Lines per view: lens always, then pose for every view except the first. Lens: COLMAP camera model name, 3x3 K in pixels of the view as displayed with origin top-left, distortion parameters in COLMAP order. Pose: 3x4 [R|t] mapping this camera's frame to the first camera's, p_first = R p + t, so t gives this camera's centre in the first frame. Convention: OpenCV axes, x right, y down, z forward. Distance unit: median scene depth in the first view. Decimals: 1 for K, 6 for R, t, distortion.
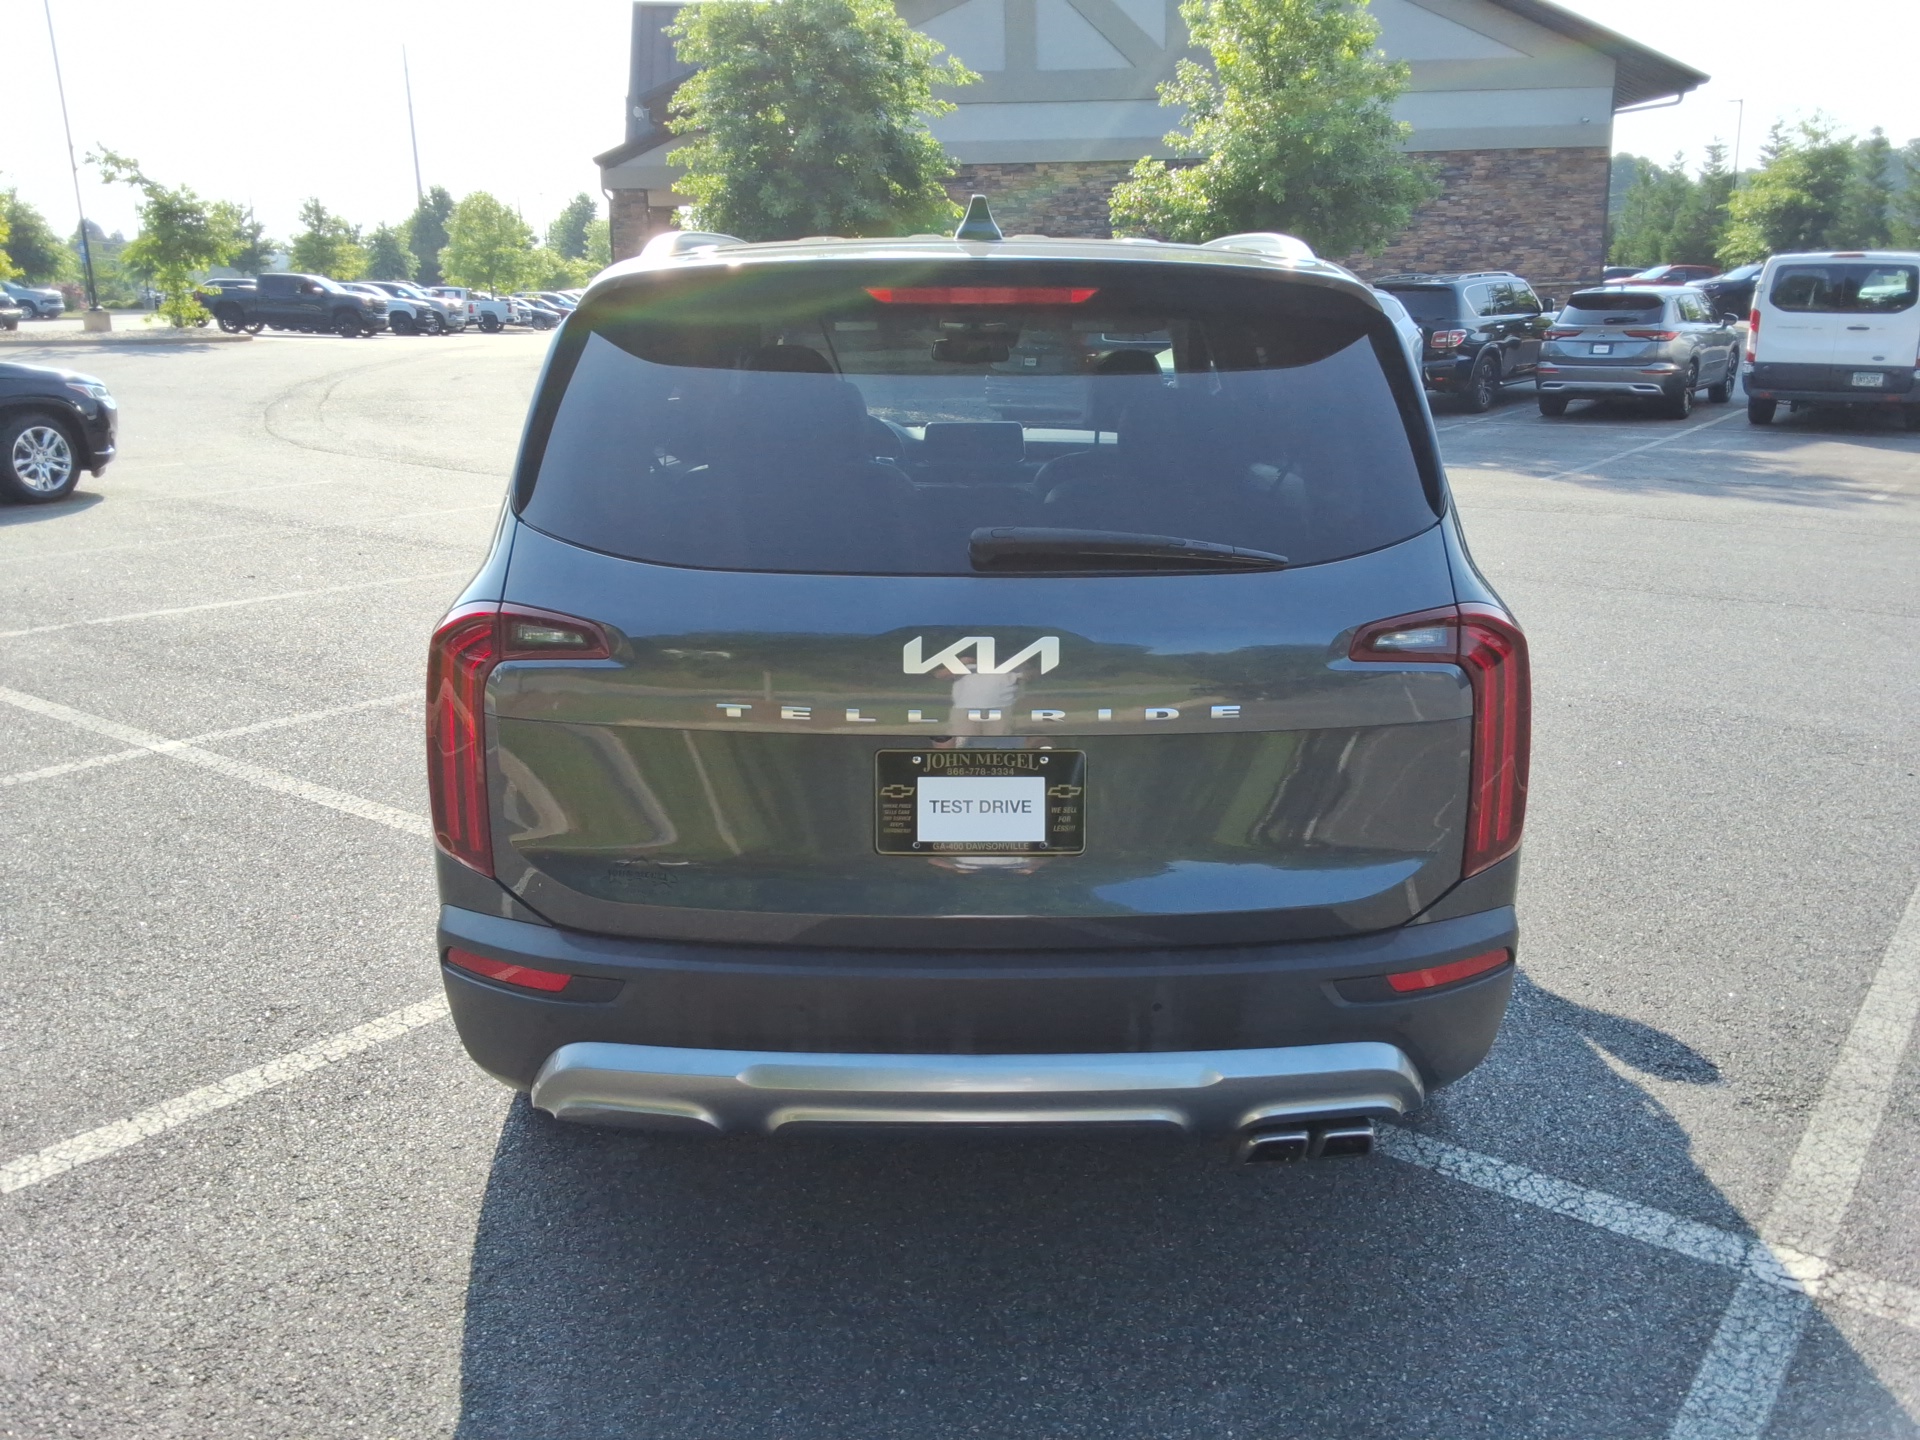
lens RADIAL K [[1541.2, 0, 979.1], [0, 1541.2, 713.7], [0, 0, 1]] dist [0.102640, -0.160207]
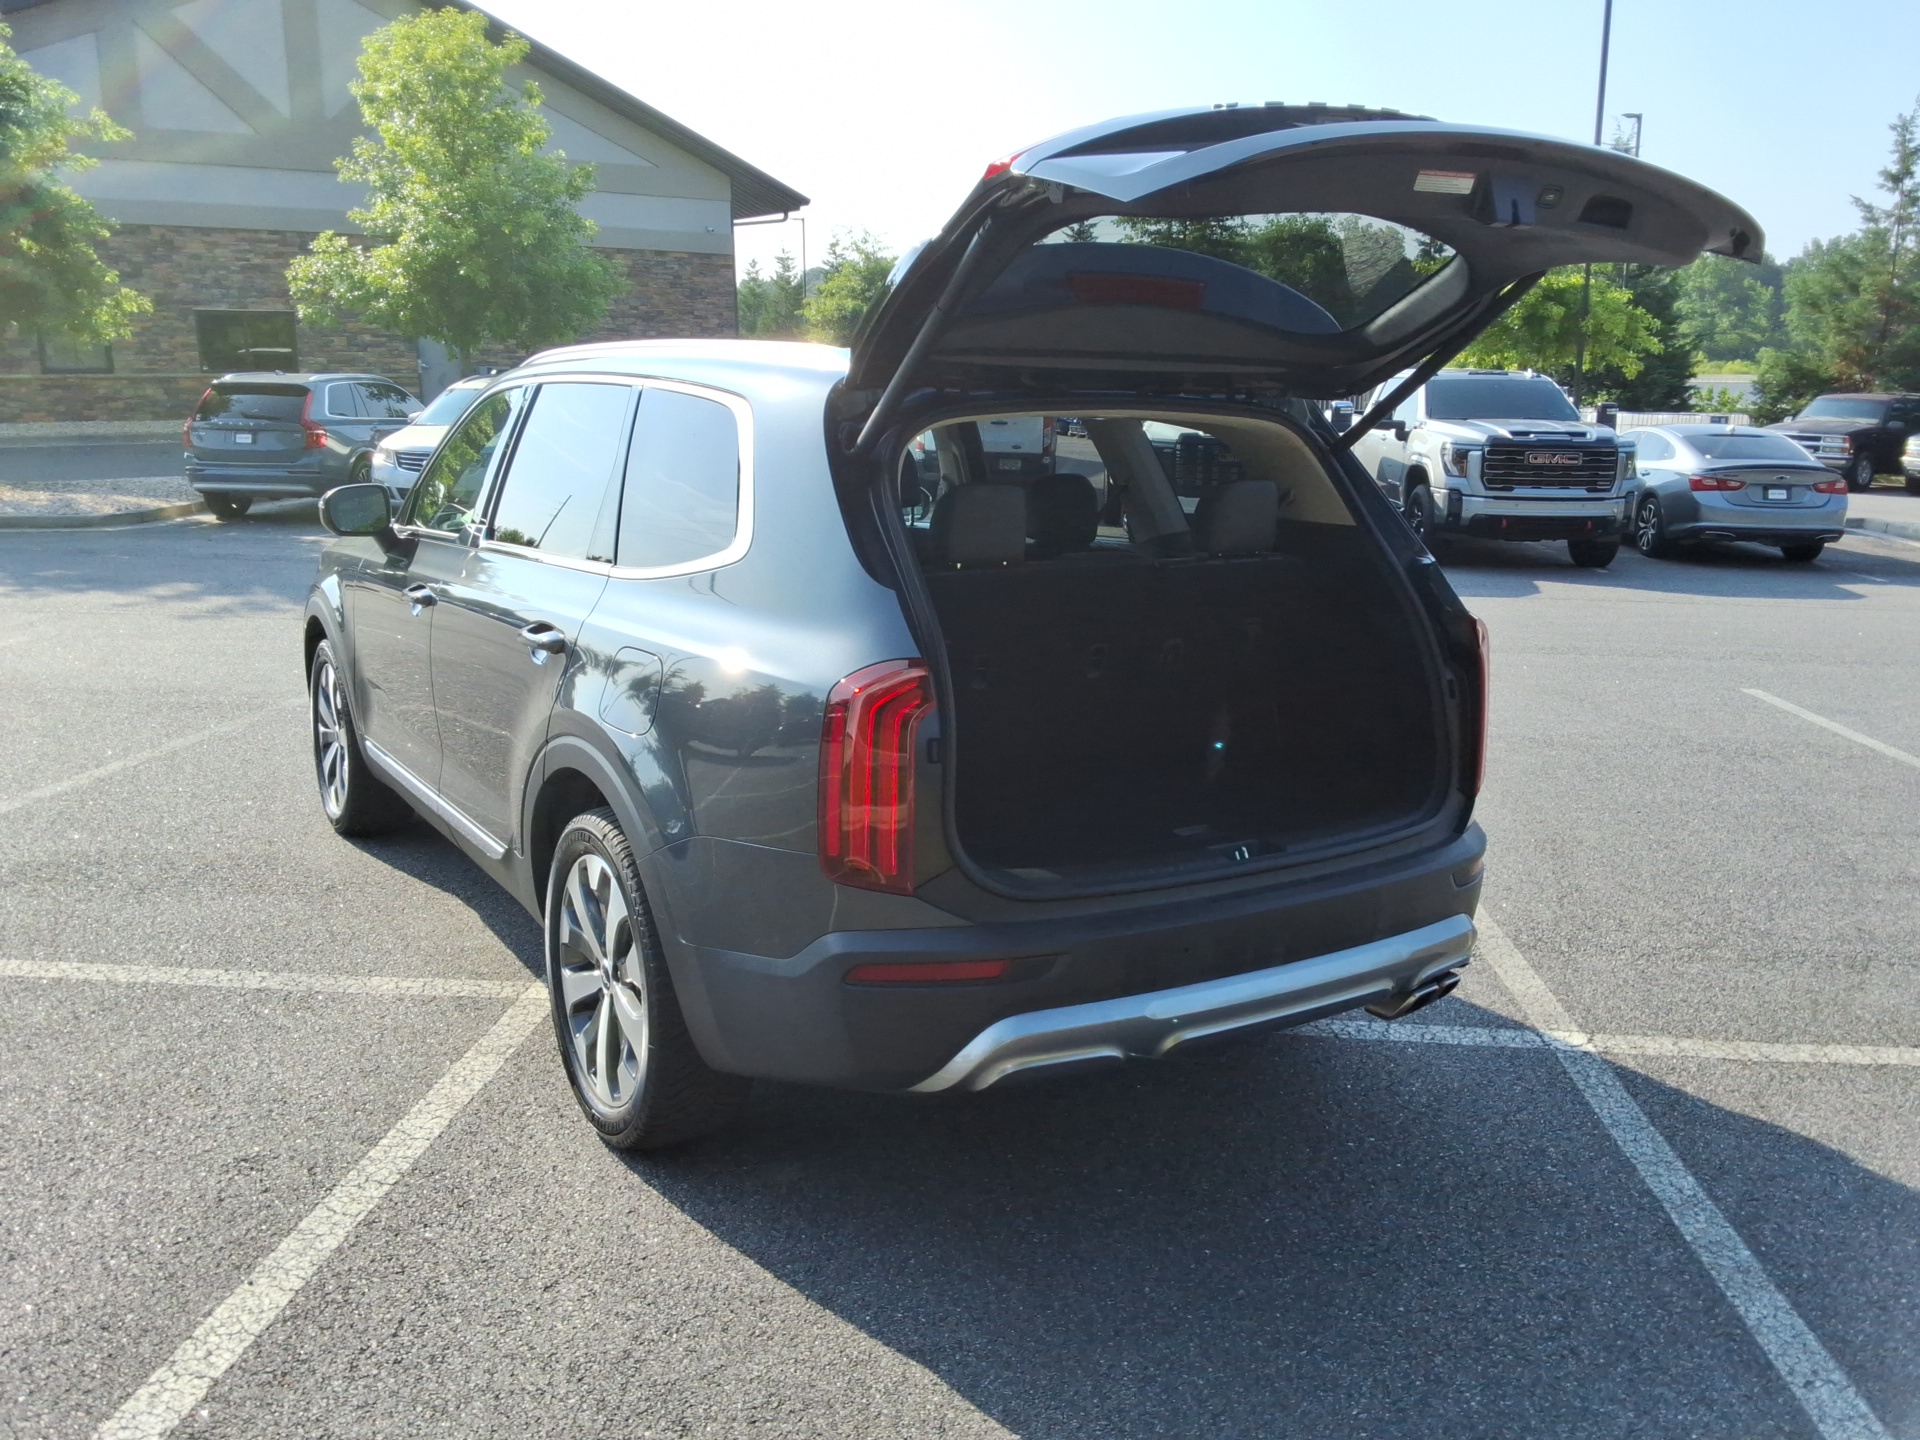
lens RADIAL K [[1541.2, 0, 977.8], [0, 1541.2, 712.2], [0, 0, 1]] dist [0.102640, -0.160207]
pose [[0.844650, -0.089386, 0.527803, -0.091394], [0.116417, 0.993035, -0.018127, -0.000416], [-0.522507, 0.076756, 0.849173, -0.002112]]
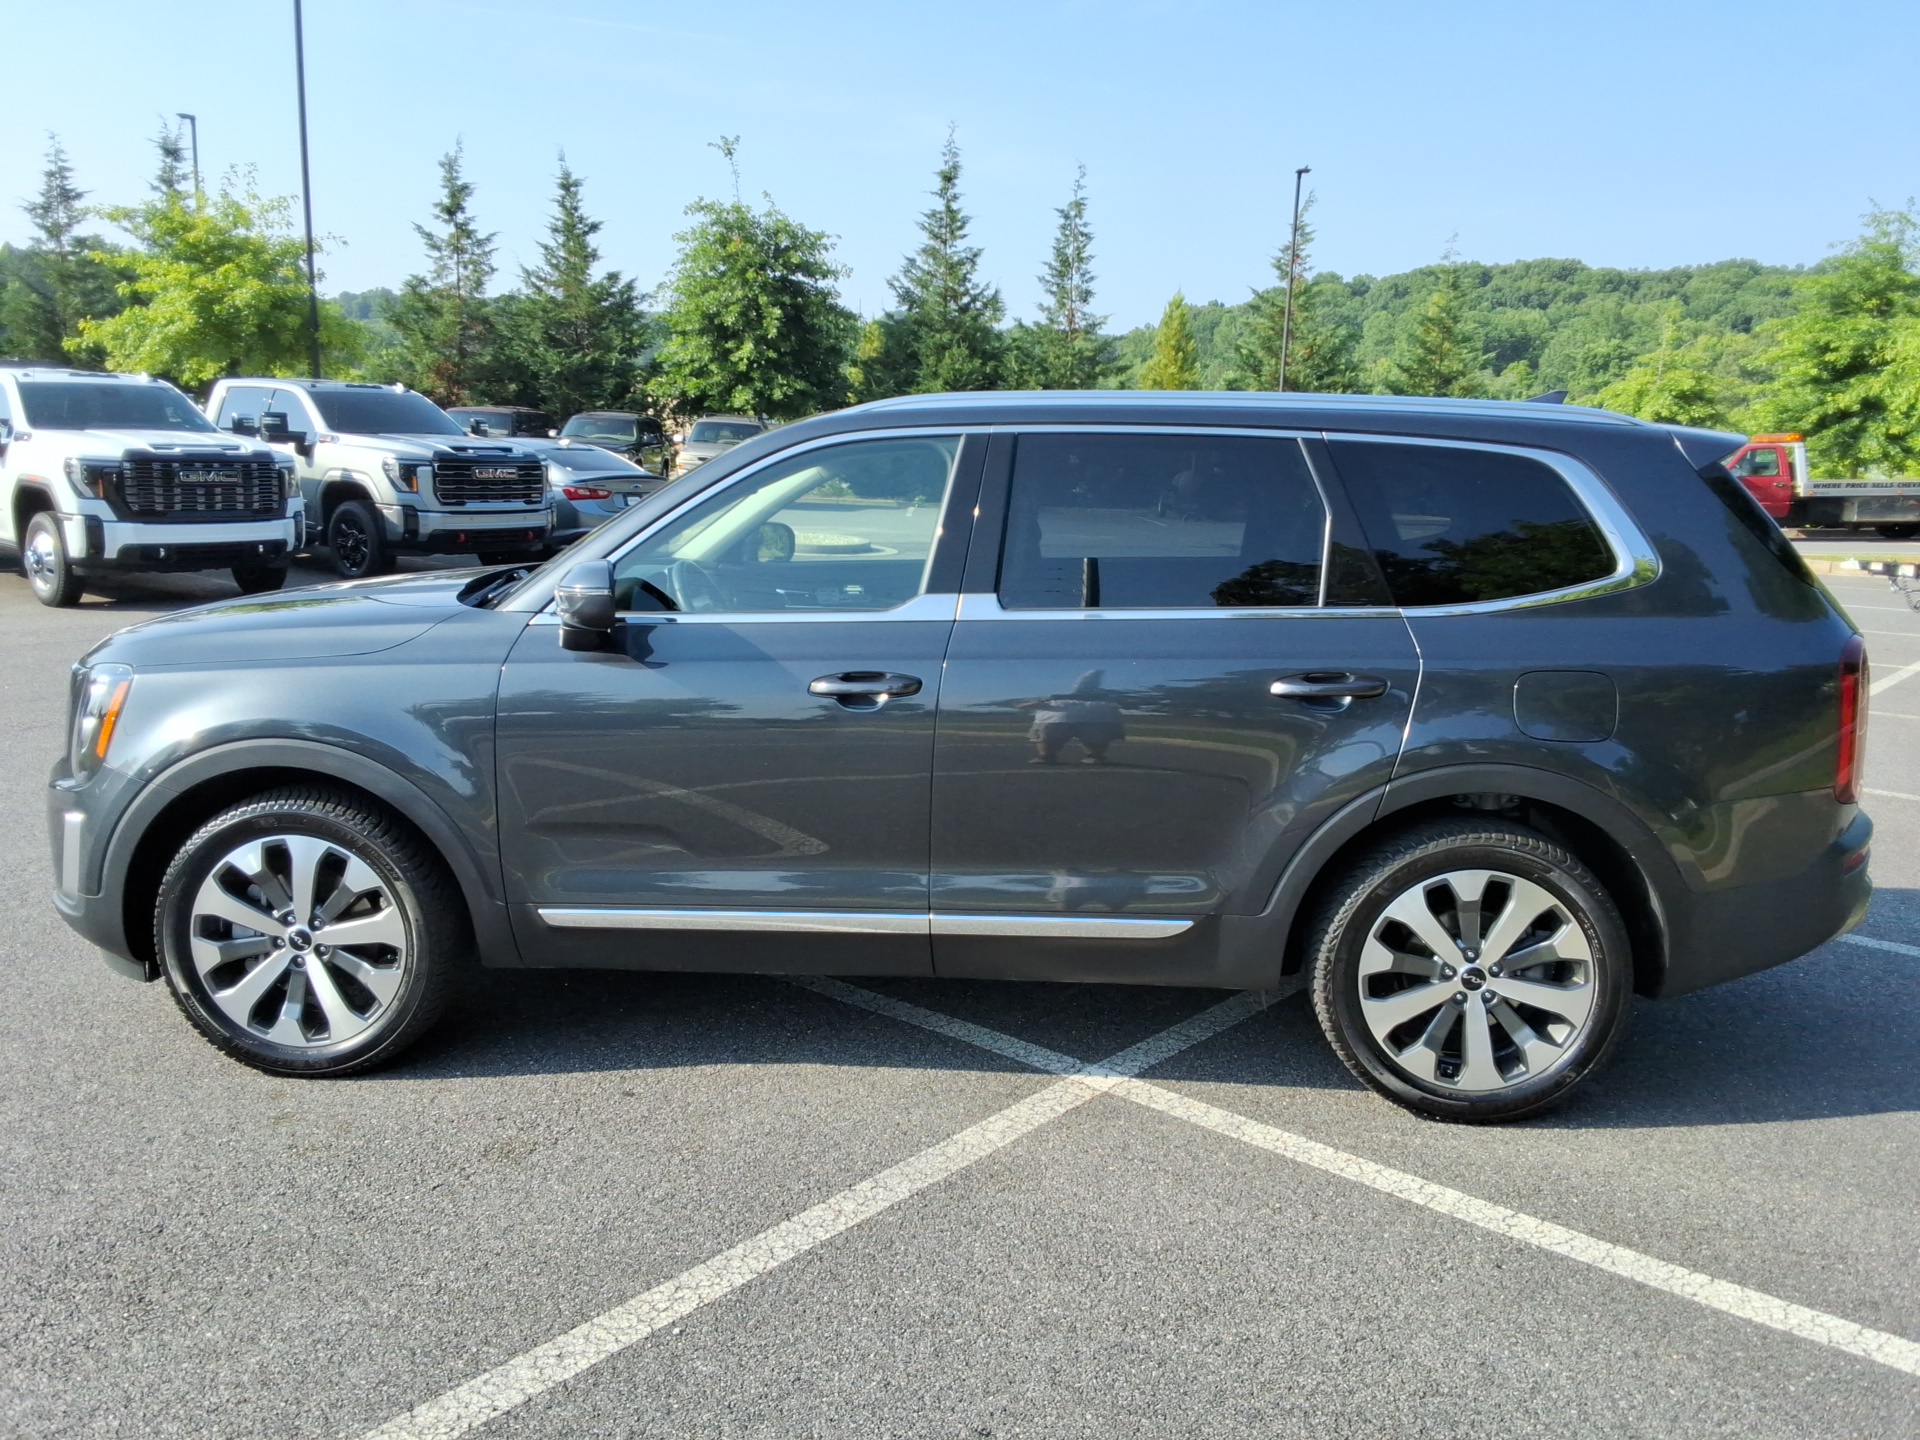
lens RADIAL K [[1541.2, 0, 973.8], [0, 1541.2, 713.9], [0, 0, 1]] dist [0.102640, -0.160207]
pose [[0.067405, -0.172567, 0.982689, -0.209631], [0.230299, 0.961022, 0.152966, -0.047796], [-0.970783, 0.216002, 0.104520, 0.180827]]
